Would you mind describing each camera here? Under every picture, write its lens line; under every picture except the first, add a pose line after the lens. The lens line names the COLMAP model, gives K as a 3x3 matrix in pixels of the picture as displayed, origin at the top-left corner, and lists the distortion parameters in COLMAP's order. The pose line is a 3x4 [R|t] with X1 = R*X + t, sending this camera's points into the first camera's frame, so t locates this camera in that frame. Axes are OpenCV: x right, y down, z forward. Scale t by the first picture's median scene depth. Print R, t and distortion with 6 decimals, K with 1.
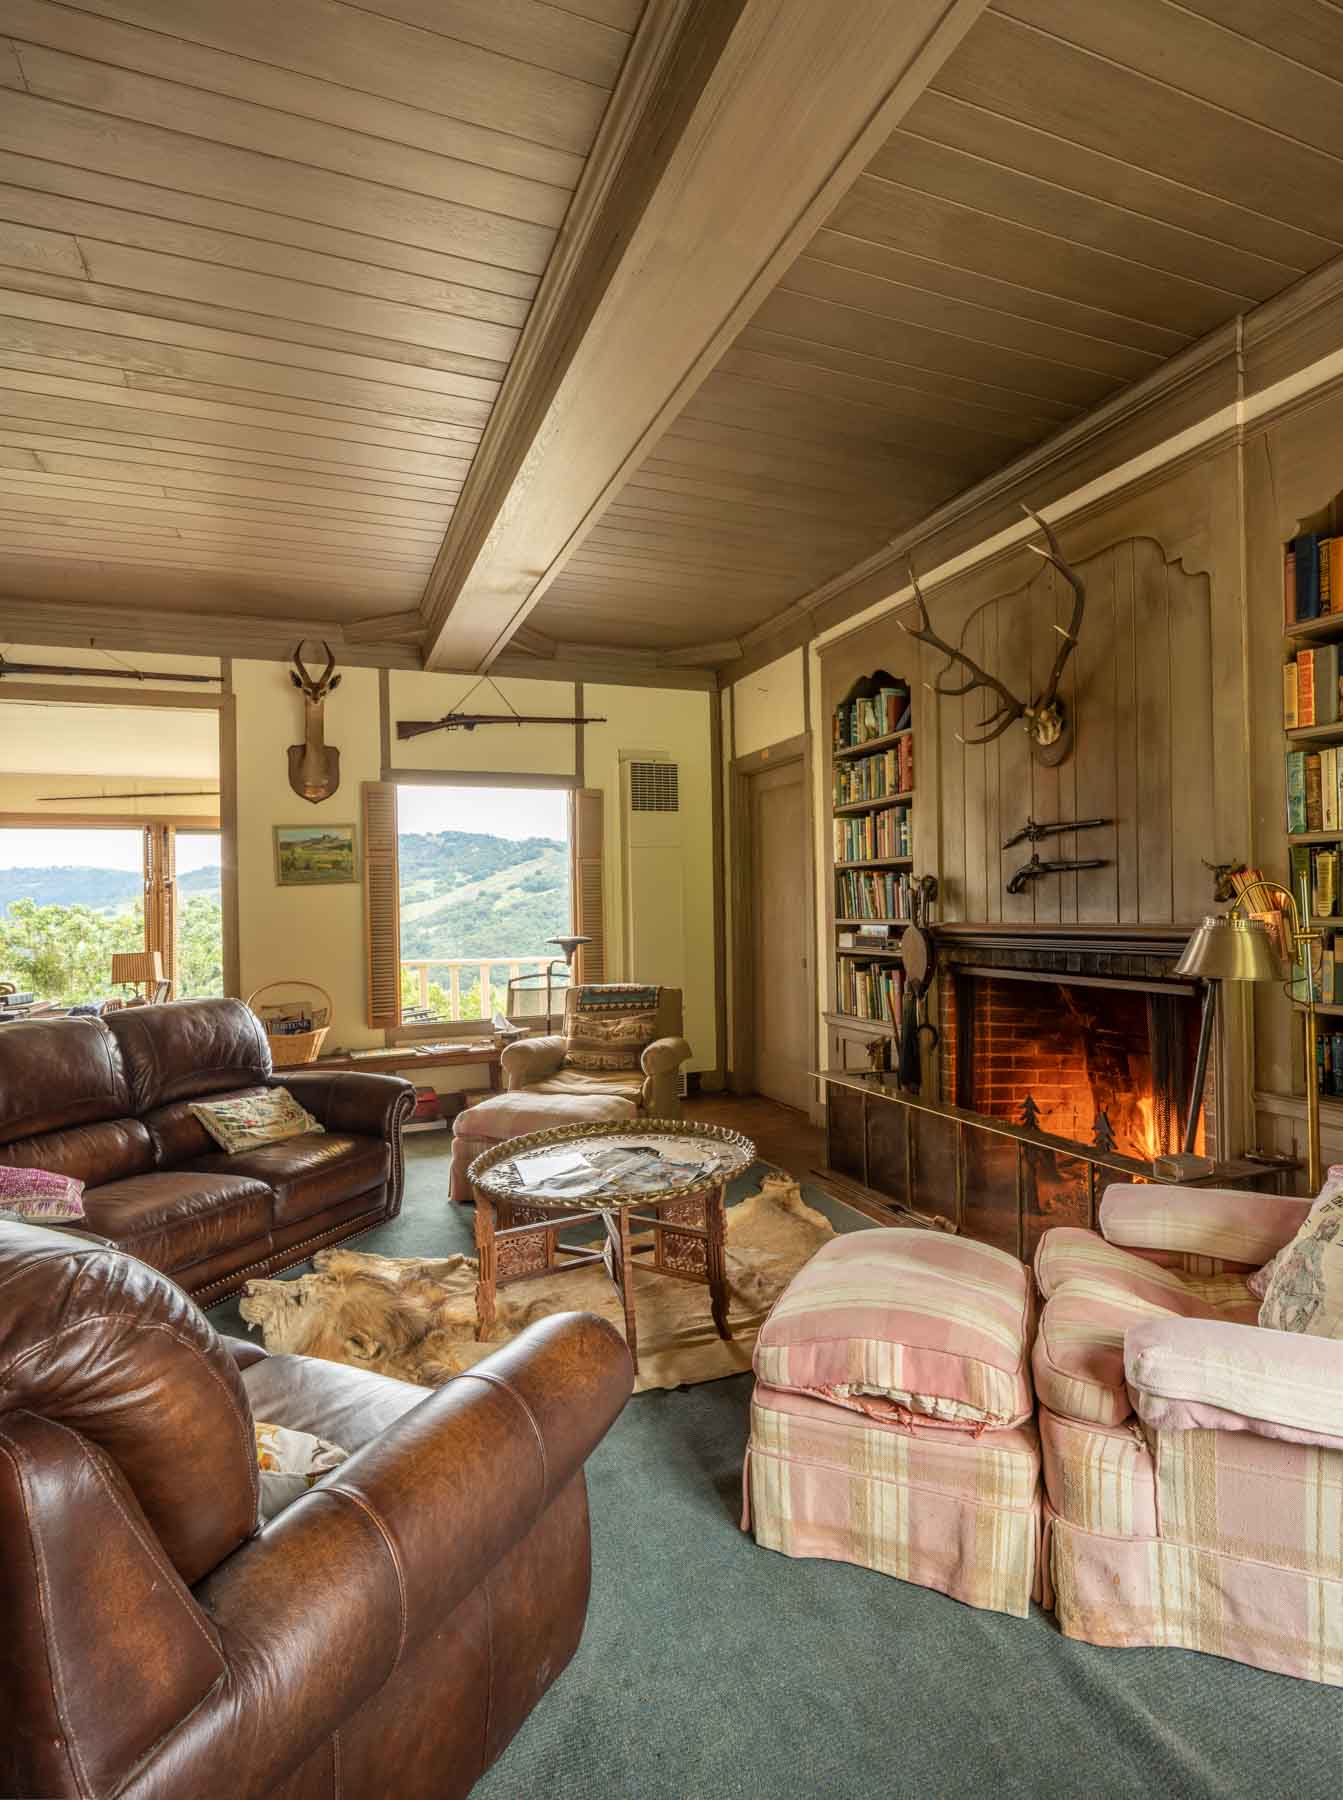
lens RADIAL K [[914.8, 0, 684.5], [0, 914.8, 909.0], [0, 0, 1]] dist [-0.005293, 0.003906]
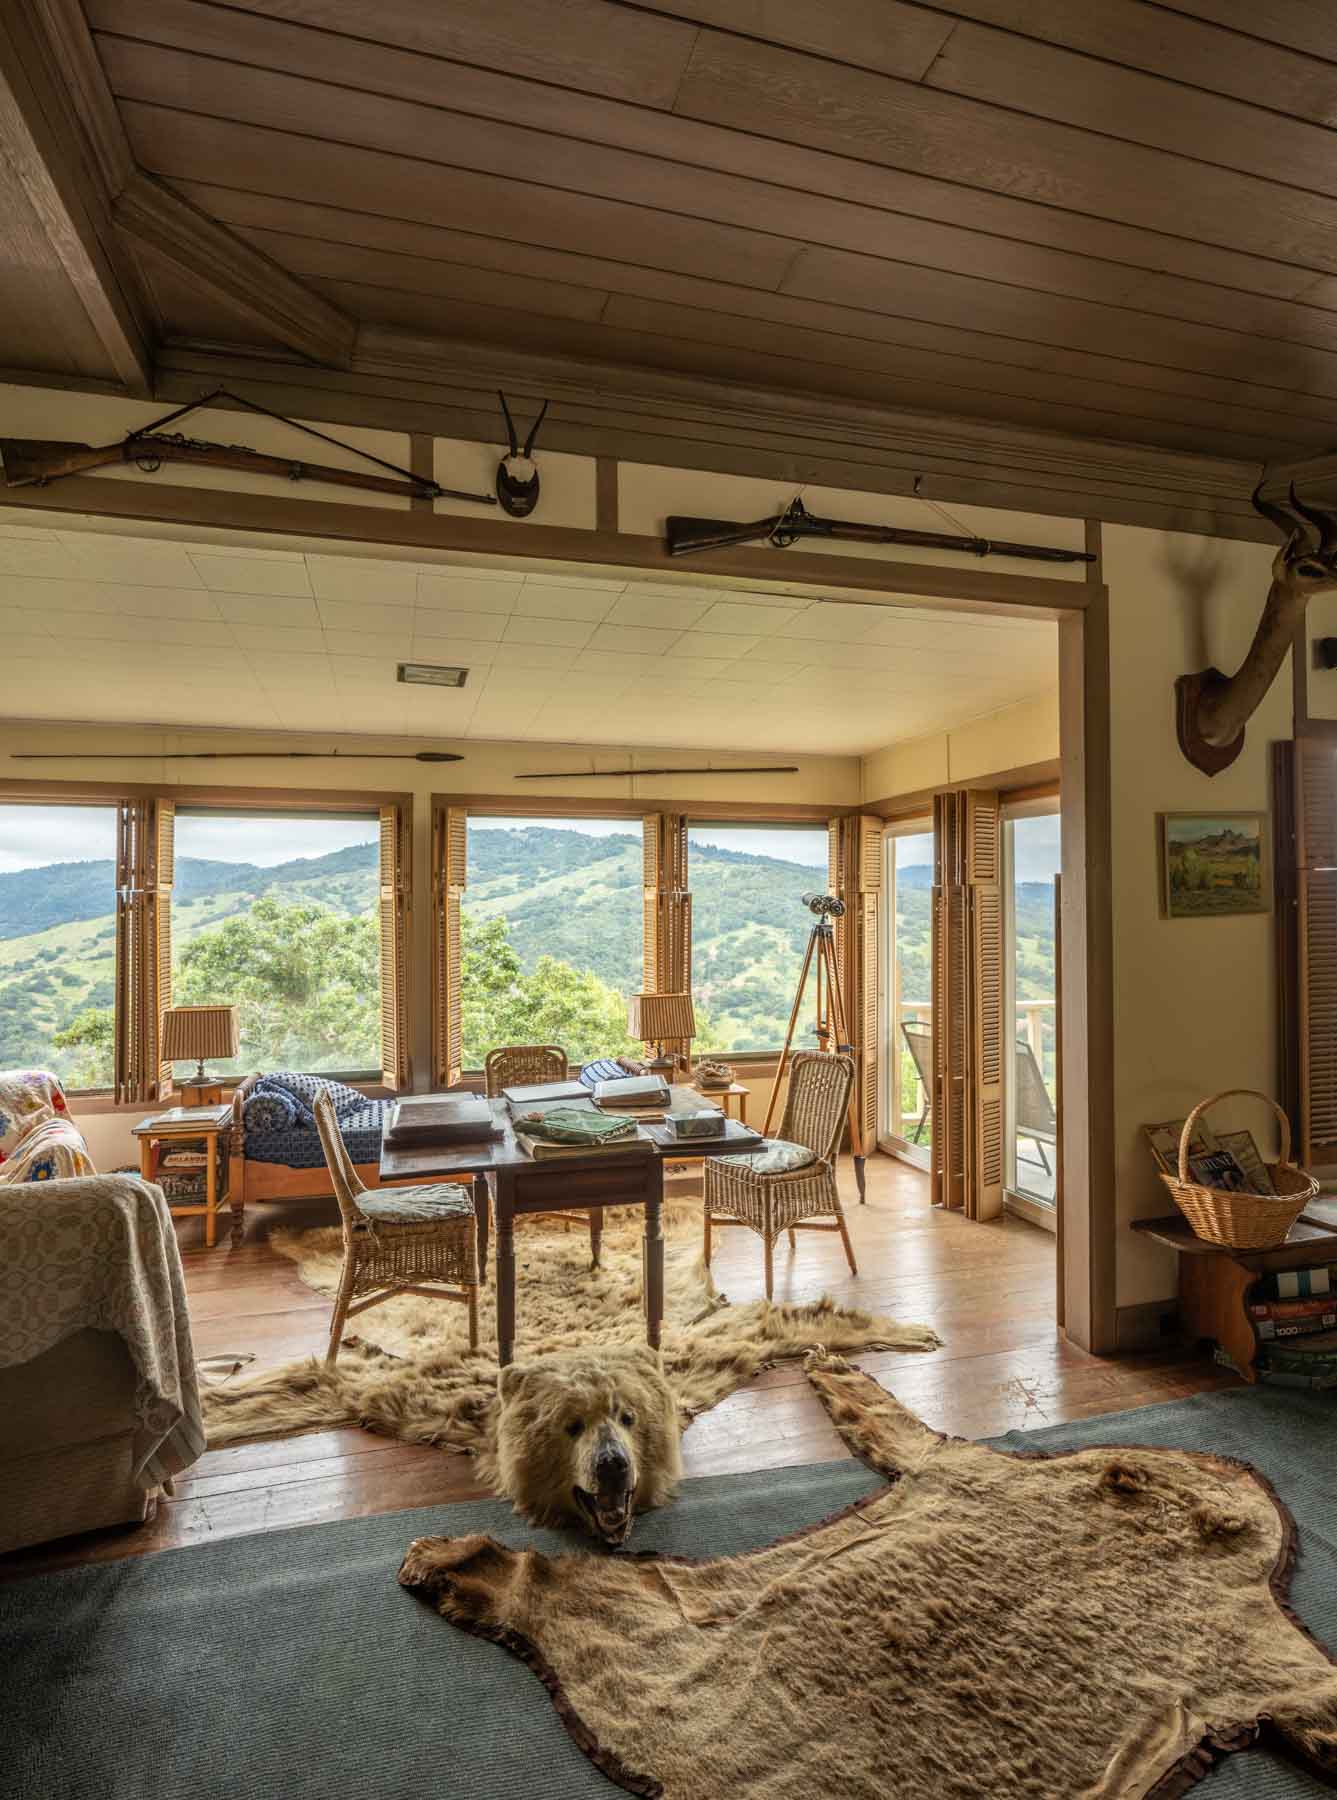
lens RADIAL K [[914.8, 0, 671.9], [0, 914.8, 900.8], [0, 0, 1]] dist [-0.005293, 0.003906]
pose [[0.995568, 0.013337, -0.093097, -0.788695], [-0.013847, 0.999892, -0.004828, -0.032573], [0.093022, 0.006095, 0.995645, 0.445170]]
